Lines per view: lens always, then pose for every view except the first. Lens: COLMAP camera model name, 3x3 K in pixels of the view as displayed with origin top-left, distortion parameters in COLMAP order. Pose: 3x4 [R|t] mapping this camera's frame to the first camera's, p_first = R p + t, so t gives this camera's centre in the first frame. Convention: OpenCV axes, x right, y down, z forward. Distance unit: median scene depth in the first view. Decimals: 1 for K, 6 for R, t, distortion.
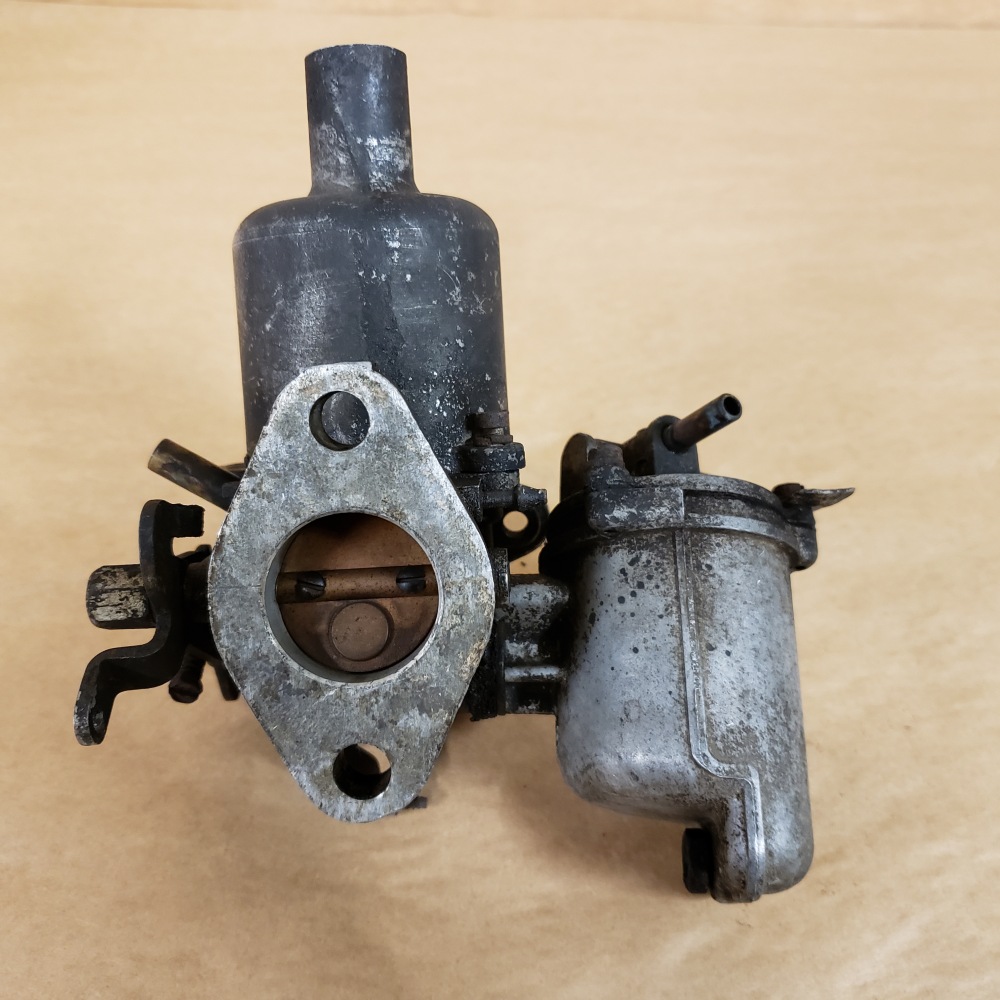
lens RADIAL K [[1068.0, 0, 509.2], [0, 1068.0, 446.3], [0, 0, 1]] dist [0.269514, -0.716095]
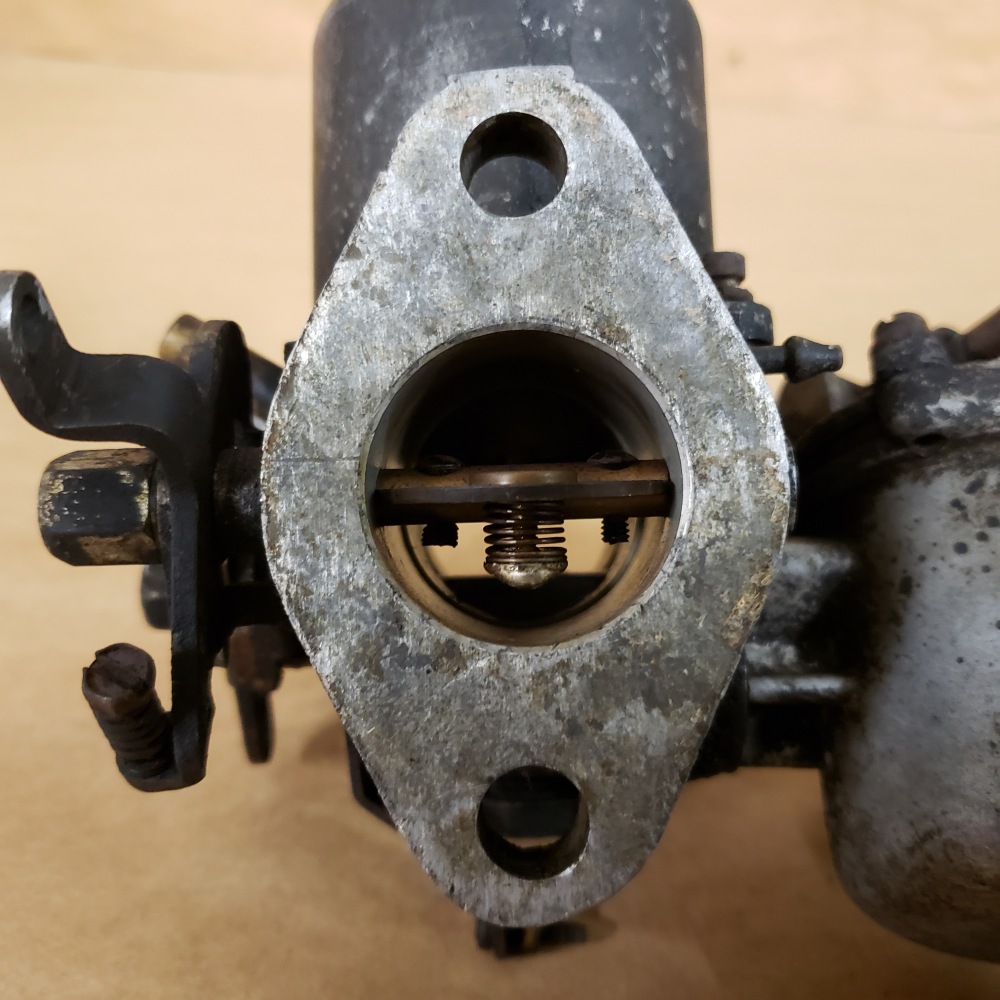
lens RADIAL K [[1009.3, 0, 500.0], [0, 1009.3, 500.0], [0, 0, 1]] dist [0.119217, -0.413477]
pose [[0.999382, 0.025118, 0.024597, -0.169146], [-0.019597, 0.978894, -0.203426, 0.250187], [-0.029187, 0.202818, 0.978781, 0.500422]]
